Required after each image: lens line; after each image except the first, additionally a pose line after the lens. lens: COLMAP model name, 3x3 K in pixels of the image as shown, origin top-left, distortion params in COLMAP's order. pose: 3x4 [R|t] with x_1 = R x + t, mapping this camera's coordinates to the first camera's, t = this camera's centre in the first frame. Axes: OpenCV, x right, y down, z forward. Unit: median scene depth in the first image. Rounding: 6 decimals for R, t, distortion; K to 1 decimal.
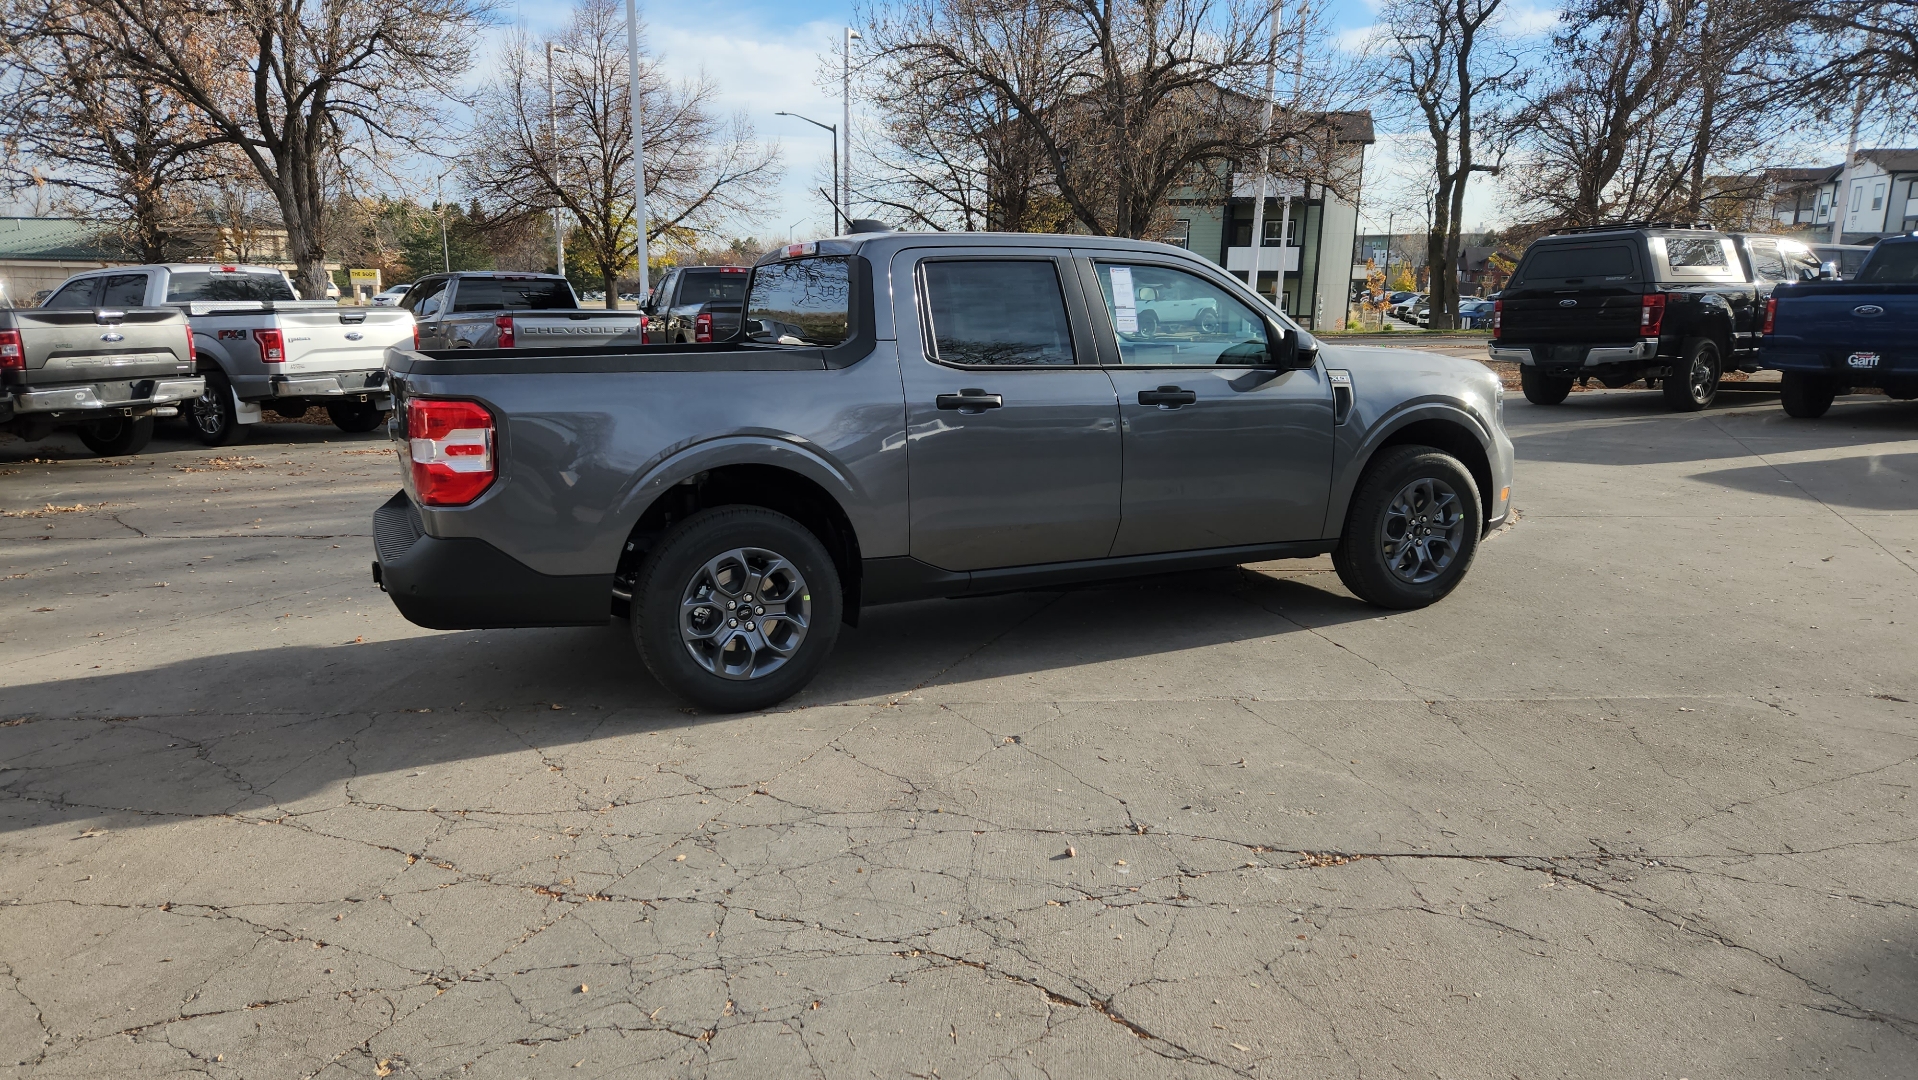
lens RADIAL K [[1278.6, 0, 928.9], [0, 1278.6, 561.2], [0, 0, 1]] dist [0.066847, -0.050999]
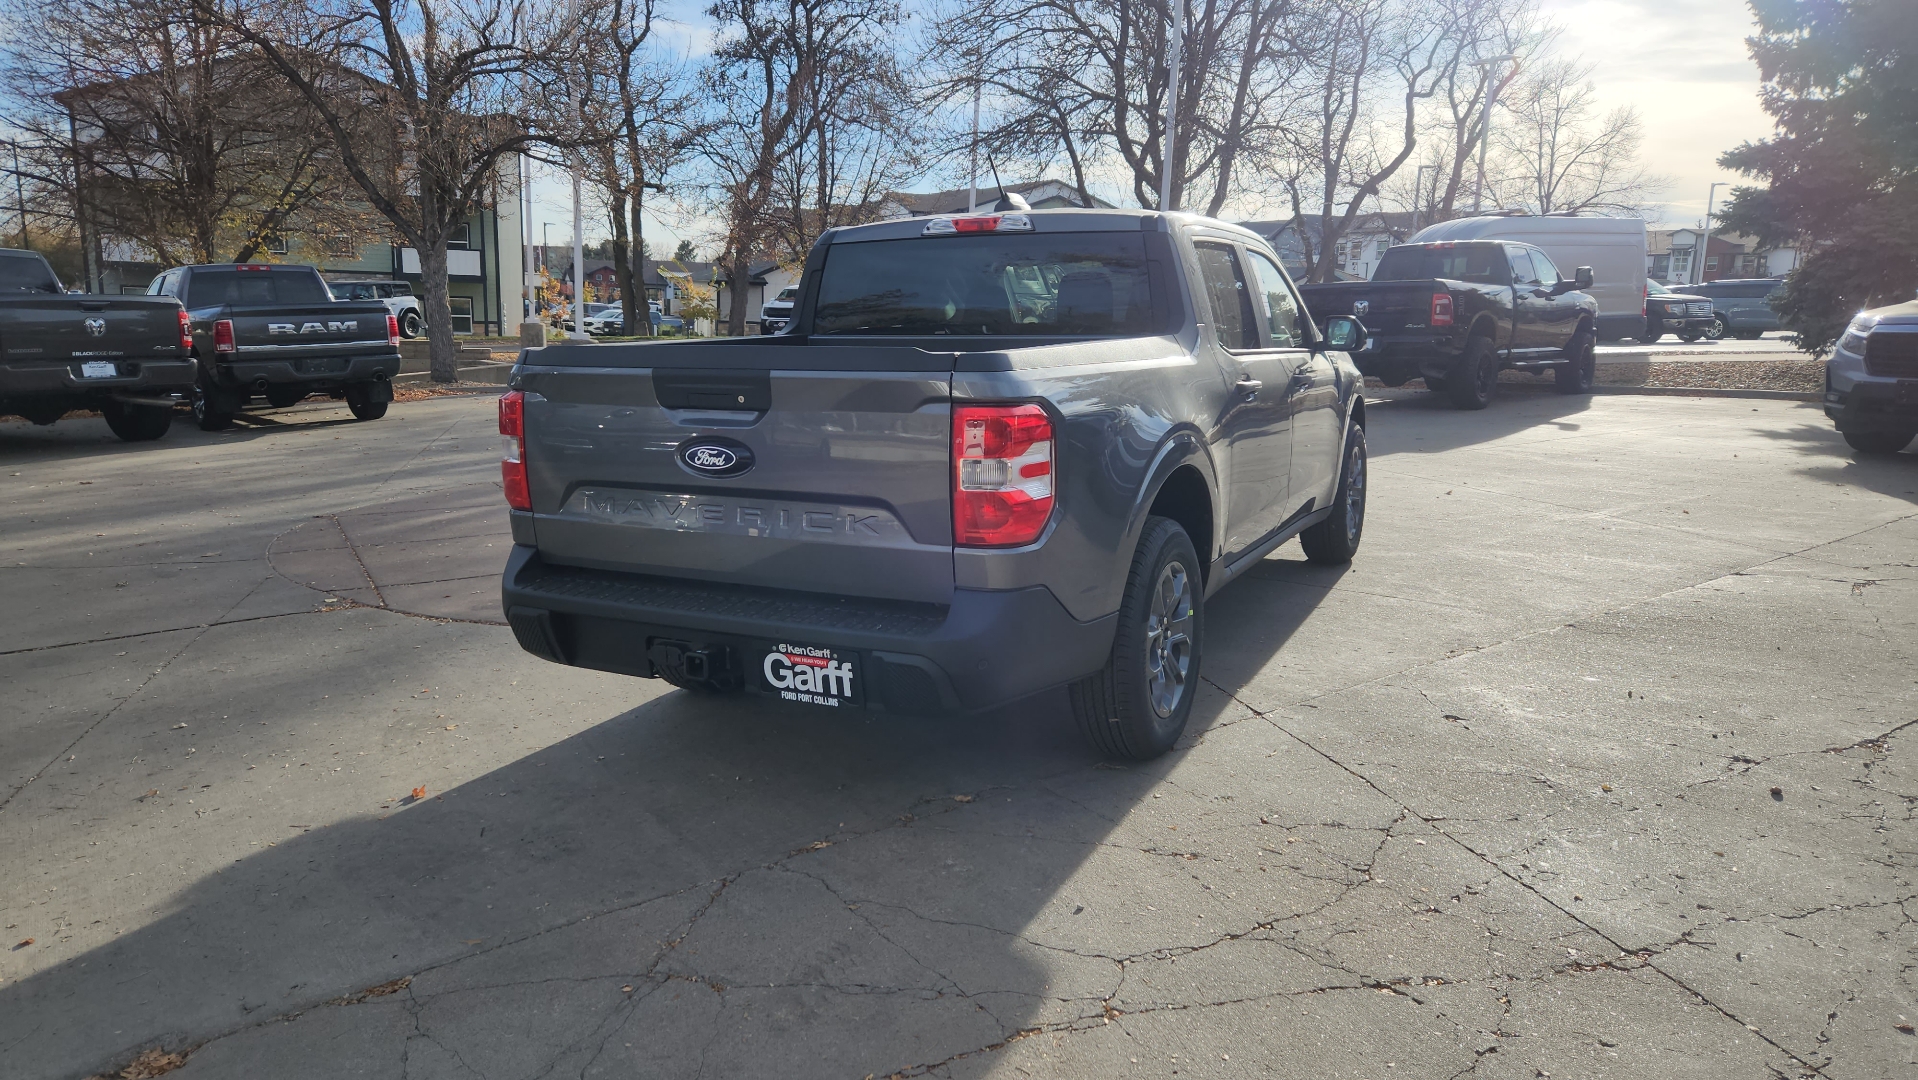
lens RADIAL K [[1282.0, 0, 925.1], [0, 1282.0, 538.8], [0, 0, 1]] dist [0.065504, -0.048140]
pose [[0.787947, -0.104459, 0.606818, -0.258865], [0.118307, 0.992827, 0.017286, -0.019825], [-0.604270, 0.058170, 0.794653, 0.132099]]
